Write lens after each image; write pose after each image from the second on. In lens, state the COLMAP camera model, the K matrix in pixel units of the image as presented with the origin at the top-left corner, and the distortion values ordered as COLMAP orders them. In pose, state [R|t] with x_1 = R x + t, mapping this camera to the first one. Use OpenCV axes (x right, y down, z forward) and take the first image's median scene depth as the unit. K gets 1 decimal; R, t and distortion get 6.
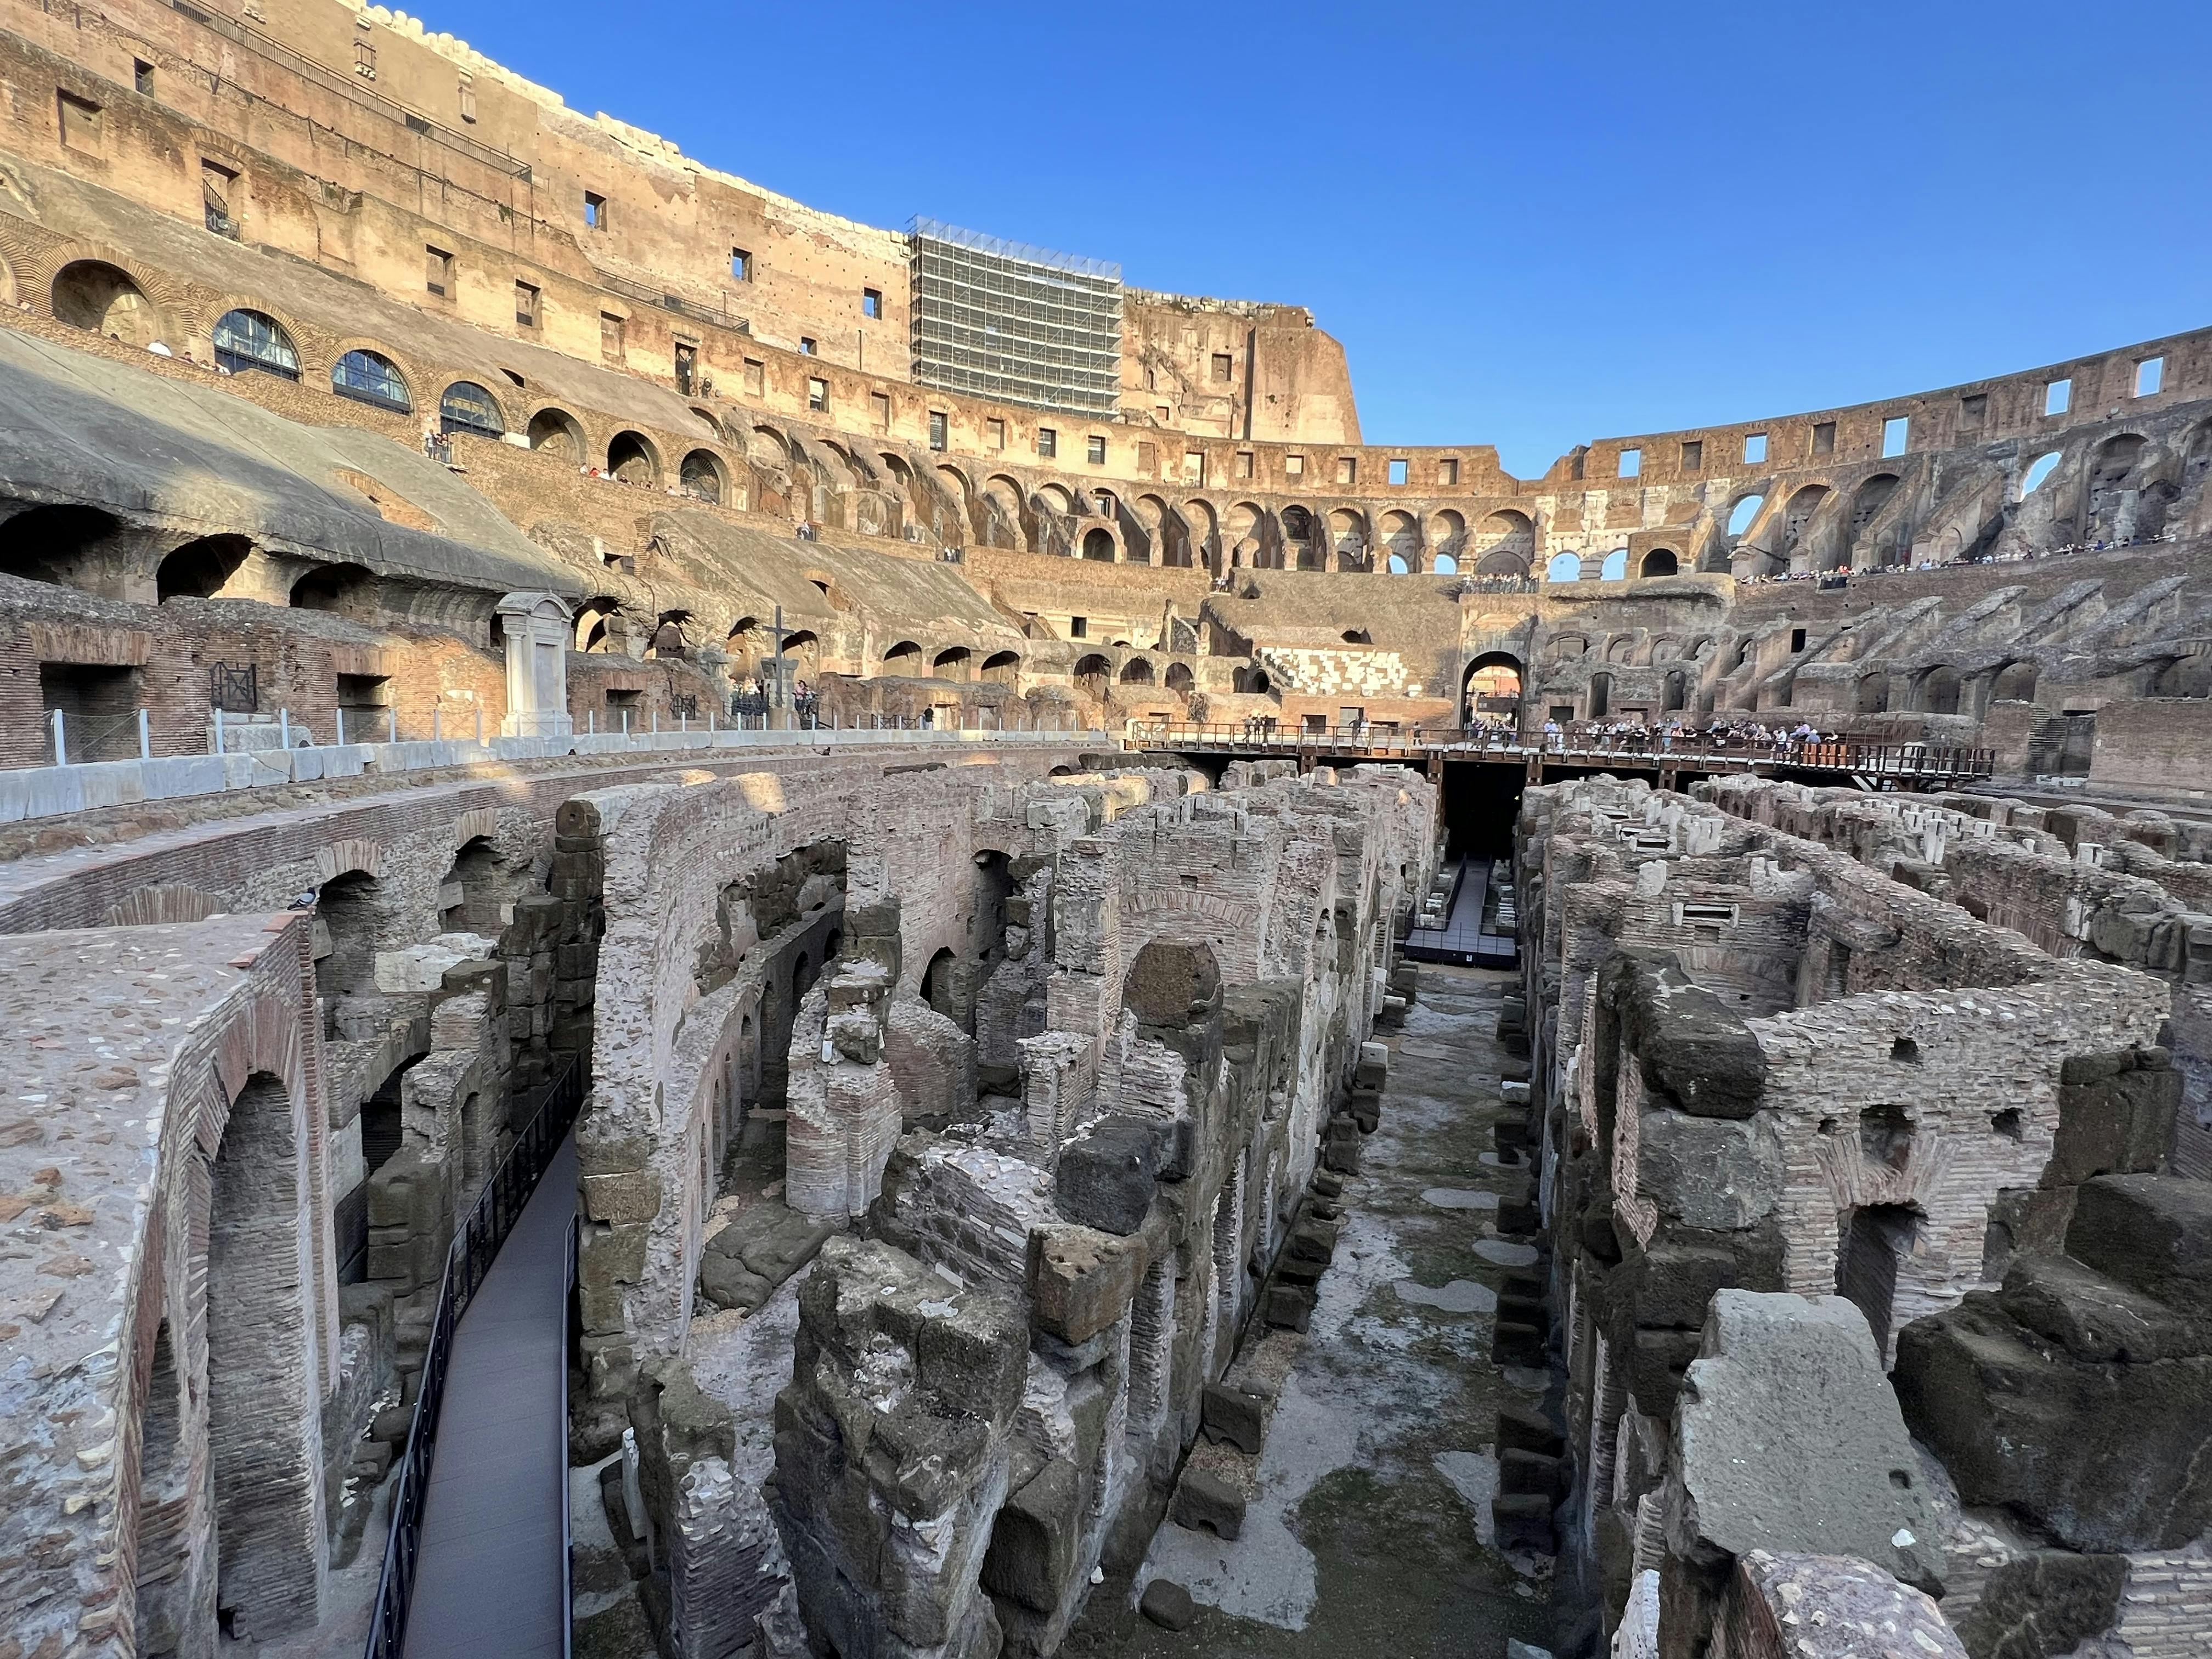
lens RADIAL K [[1073.7, 0, 1114.0], [0, 1073.7, 816.8], [0, 0, 1]] dist [0.002638, -0.006214]
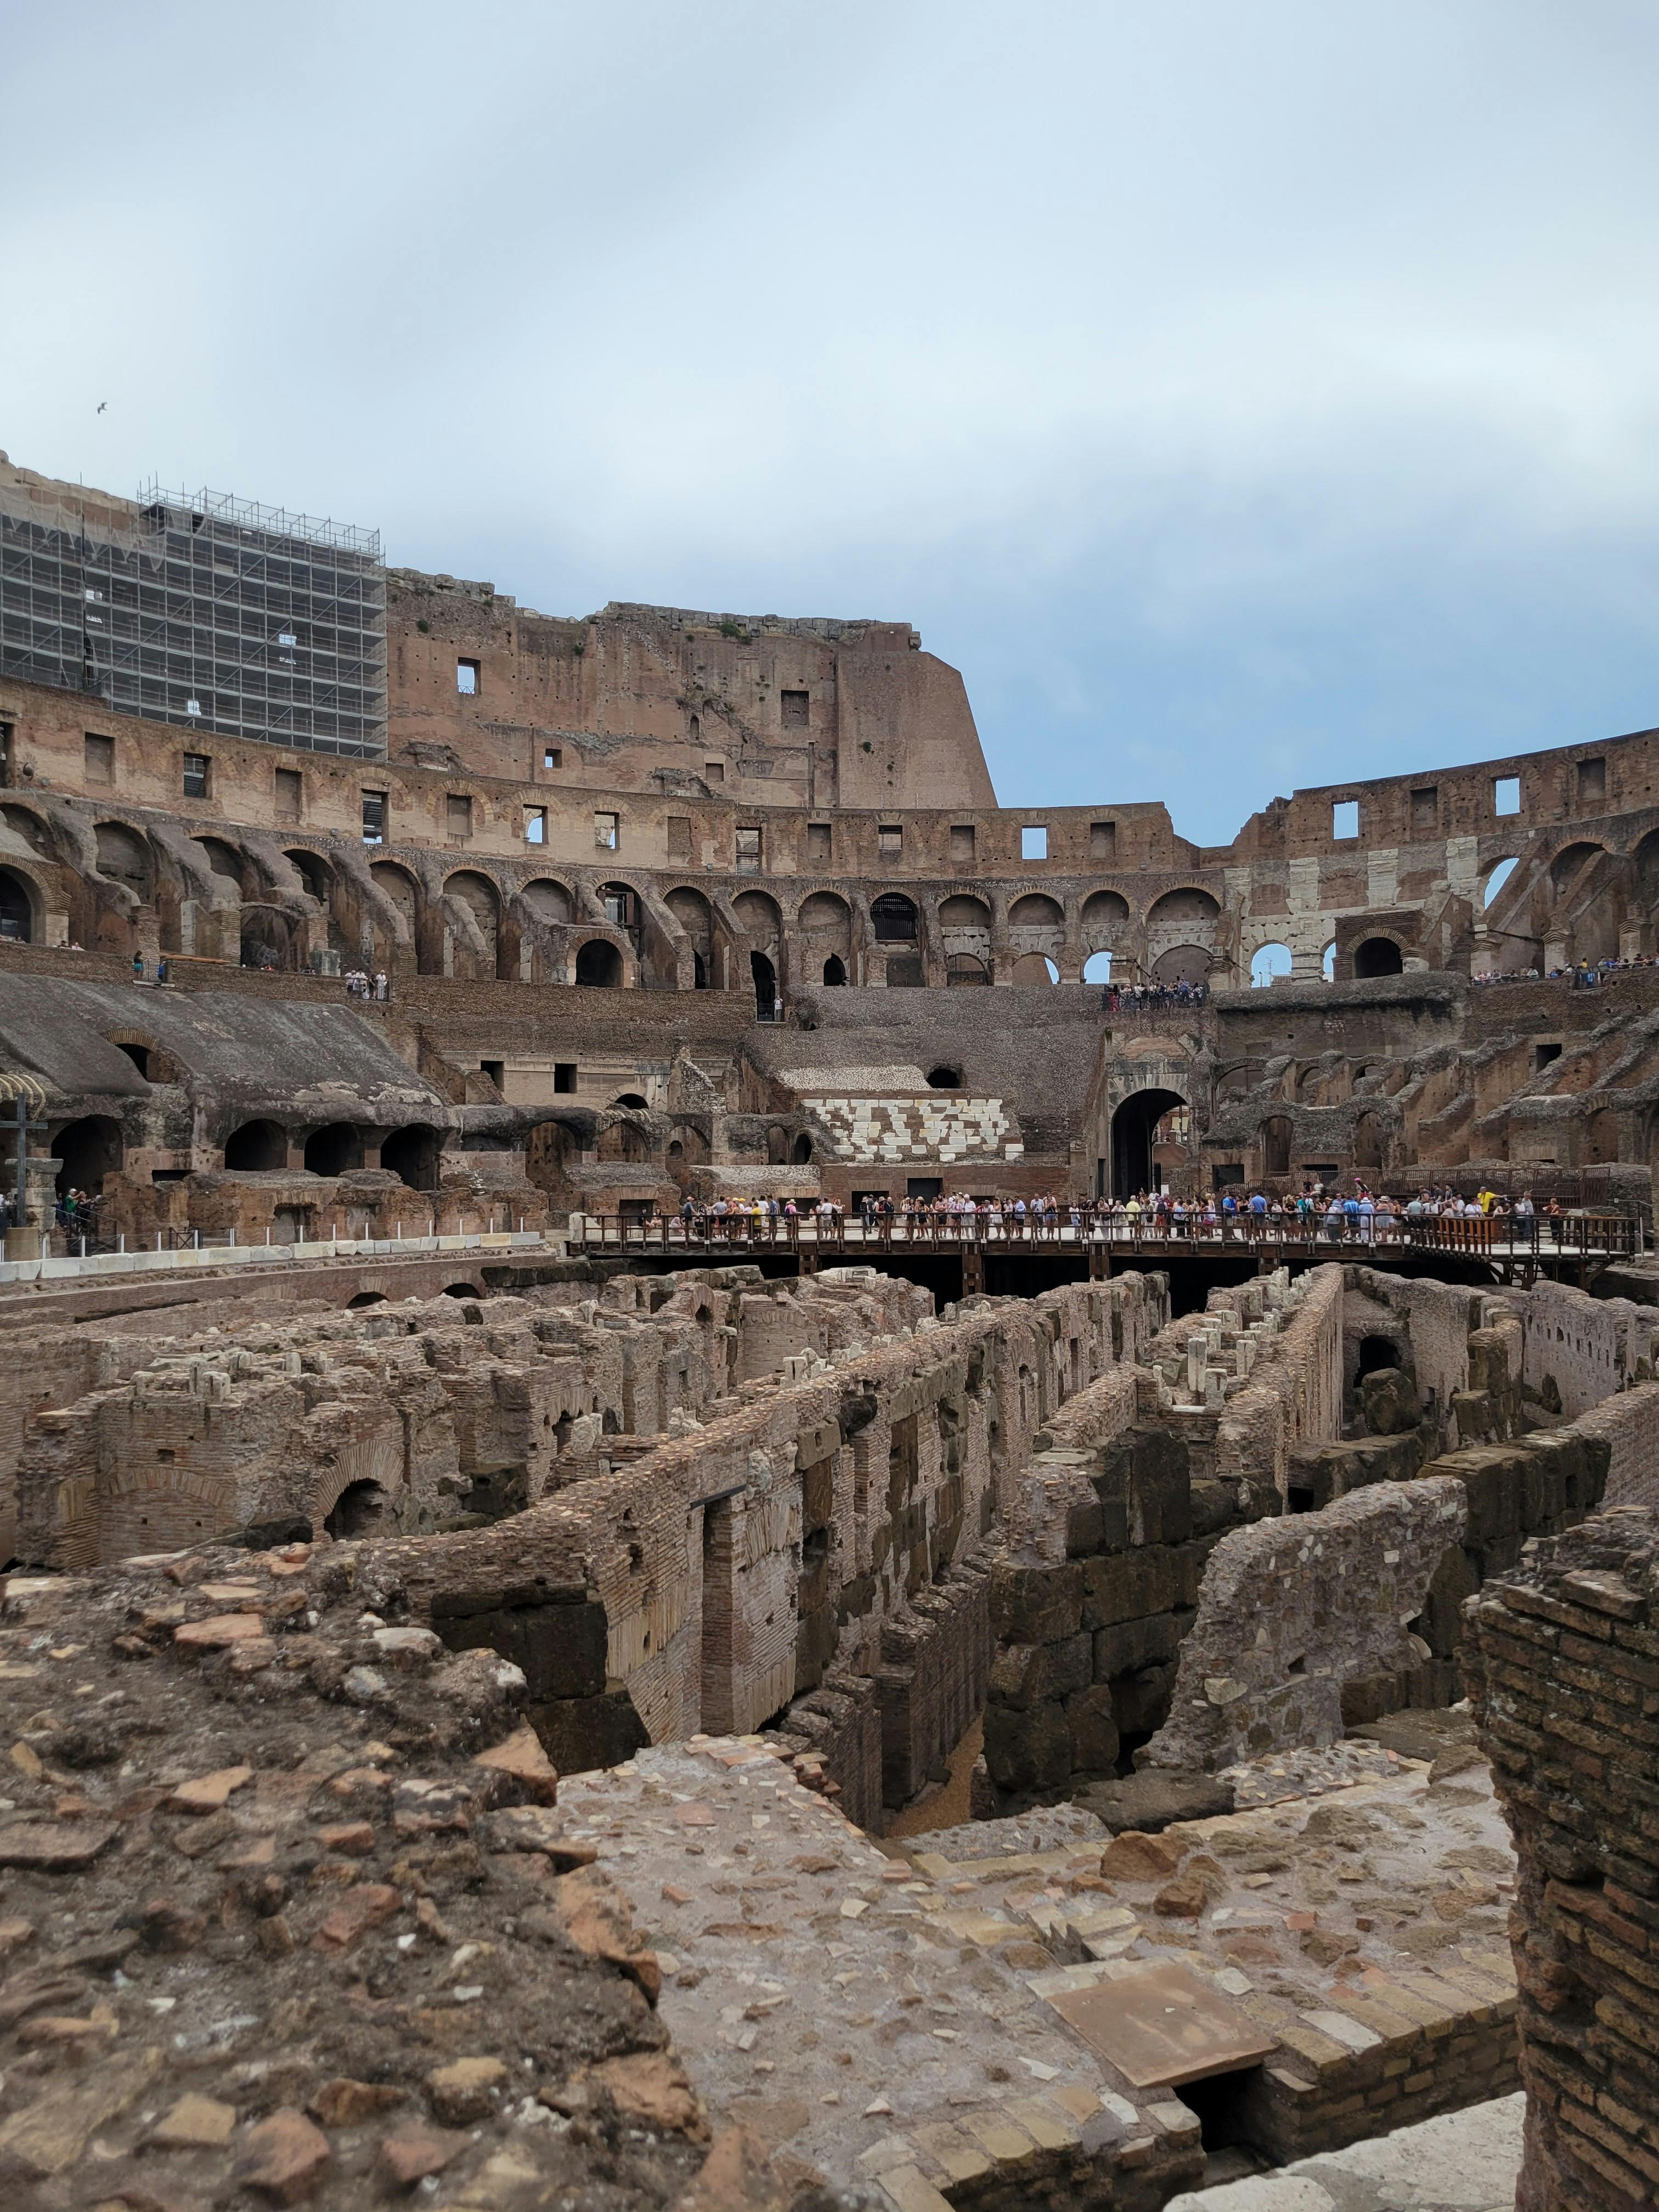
lens RADIAL K [[1644.6, 0, 829.5], [0, 1644.6, 1106.0], [0, 0, 1]] dist [0.059592, -0.068147]
pose [[0.999093, -0.040033, 0.014537, 0.125310], [0.041634, 0.989934, -0.135270, -0.003664], [-0.008975, 0.135752, 0.990702, -0.081285]]
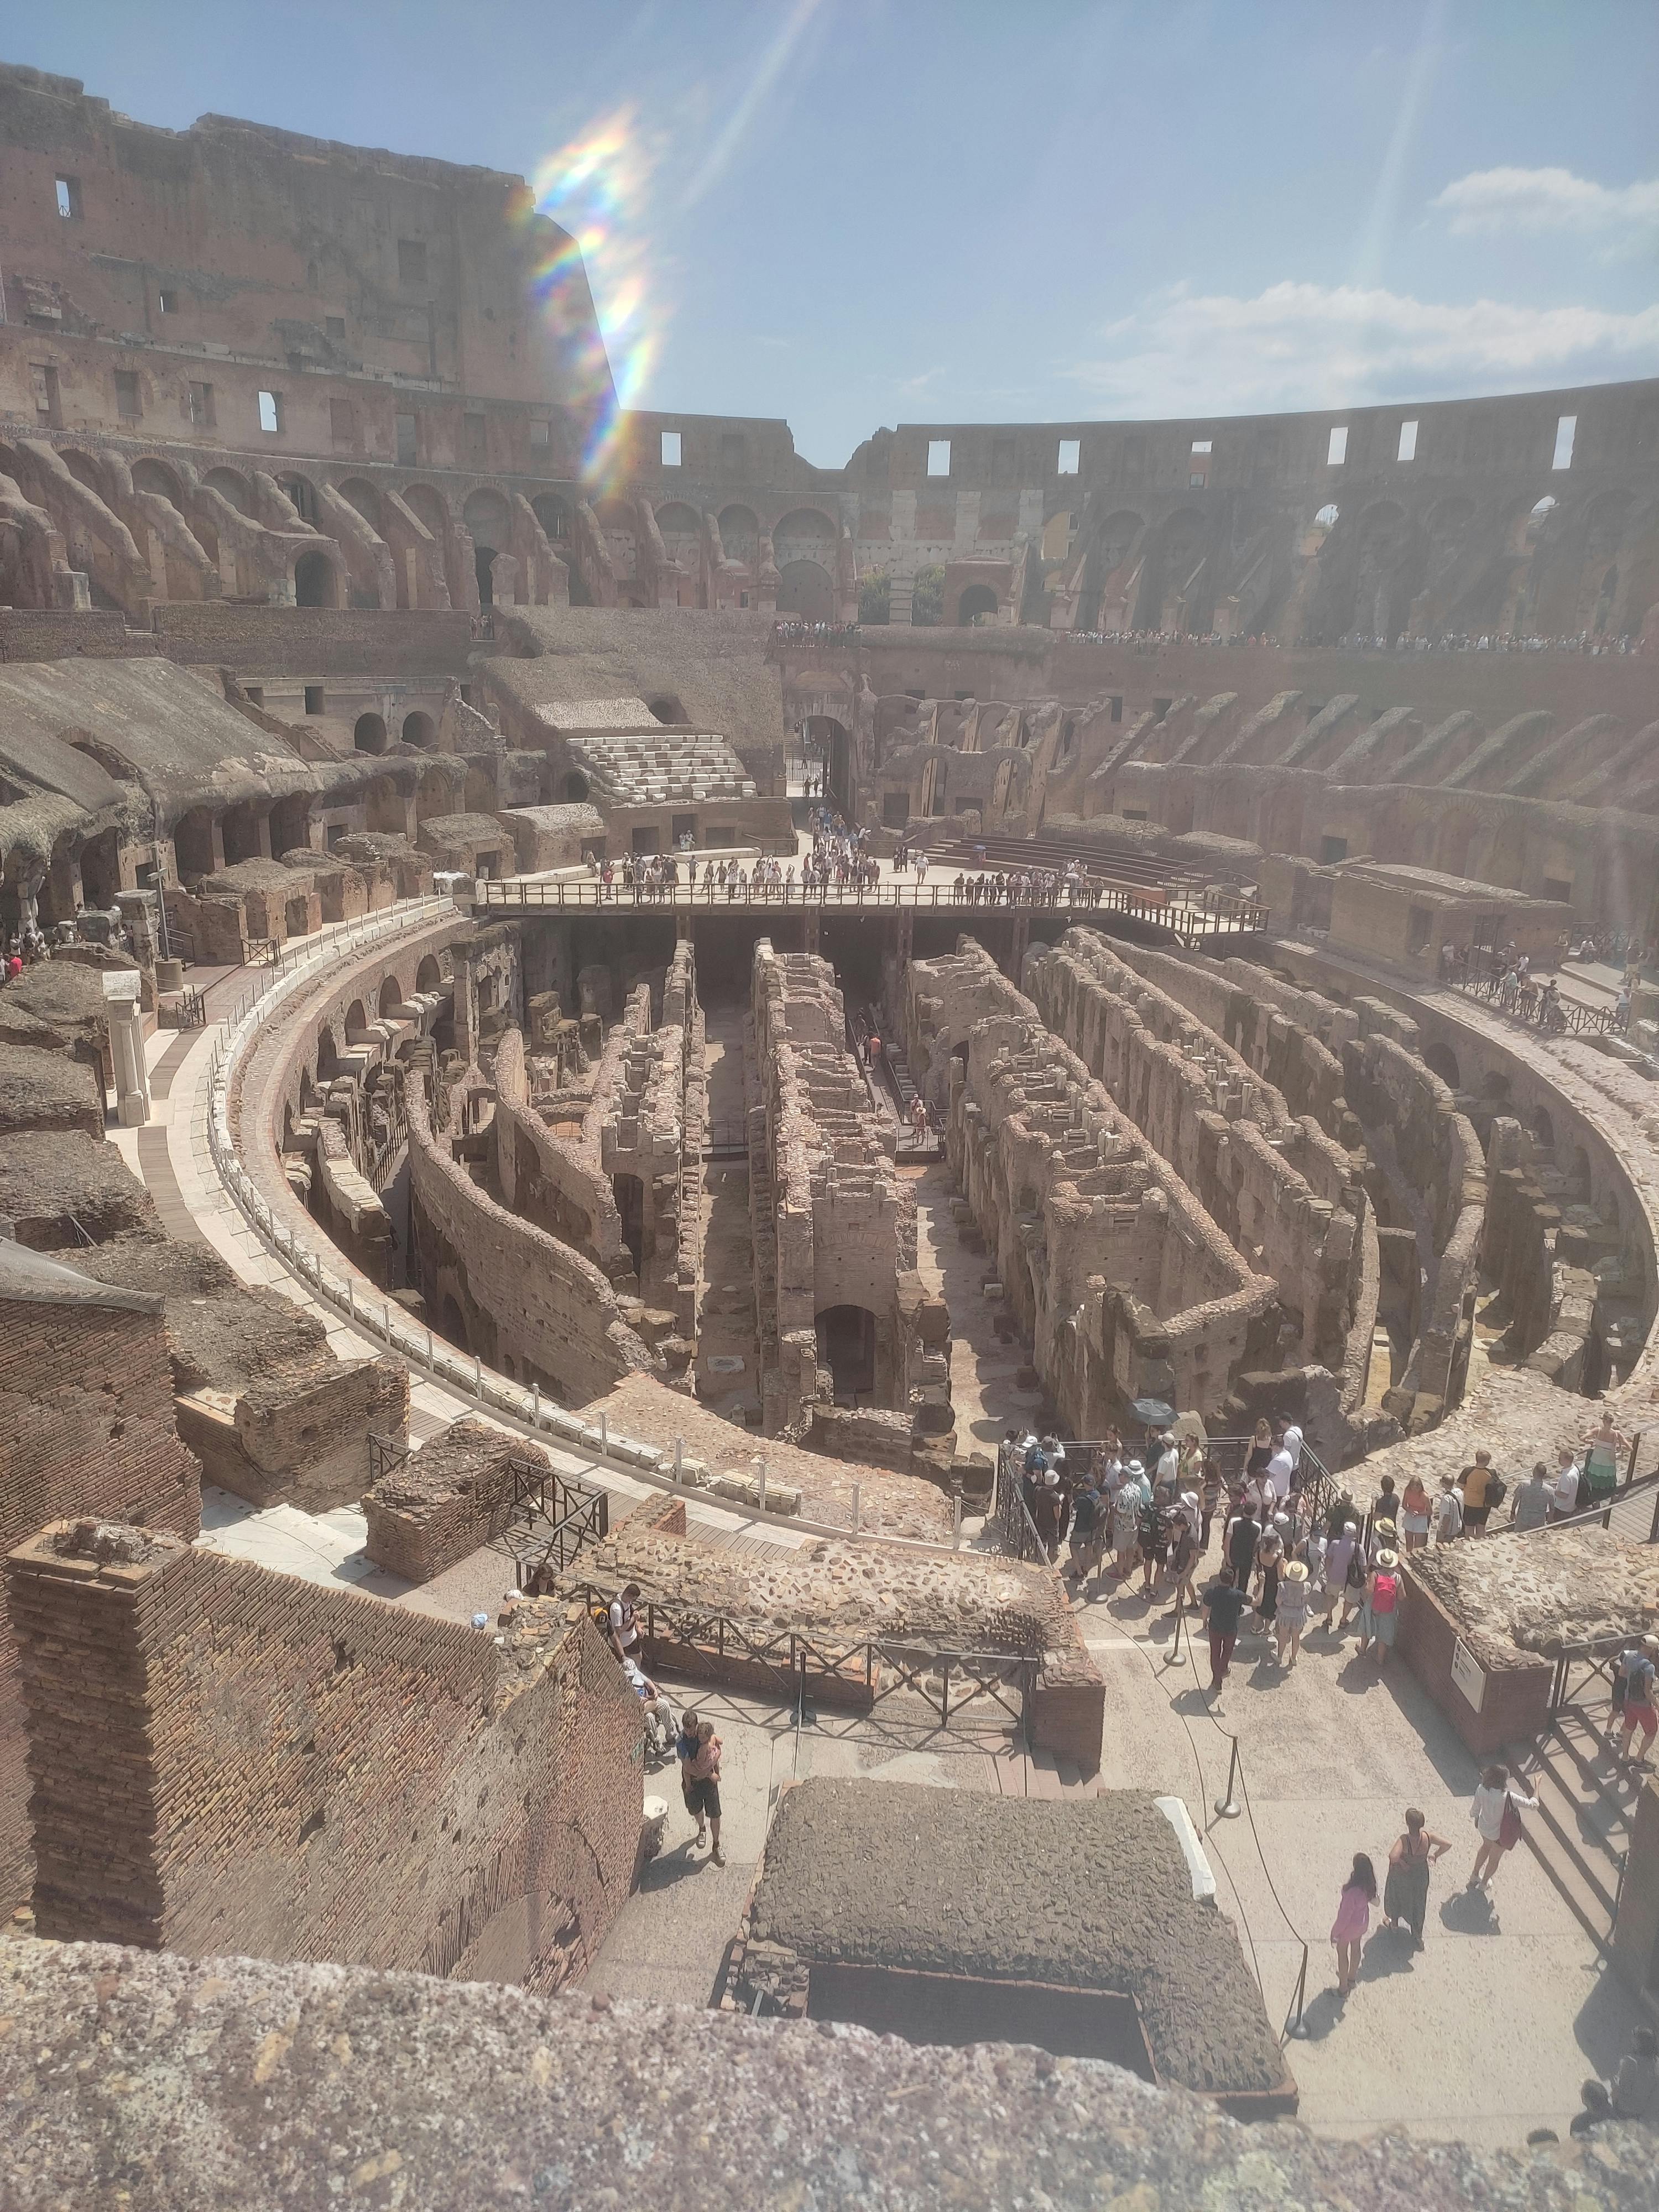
lens RADIAL K [[1644.6, 0, 829.5], [0, 1644.6, 1106.0], [0, 0, 1]] dist [0.059592, -0.068147]
pose [[0.908783, -0.131333, 0.396062, -0.204007], [0.041814, 0.973062, 0.226722, -0.148237], [-0.415168, -0.189480, 0.889793, -0.251688]]
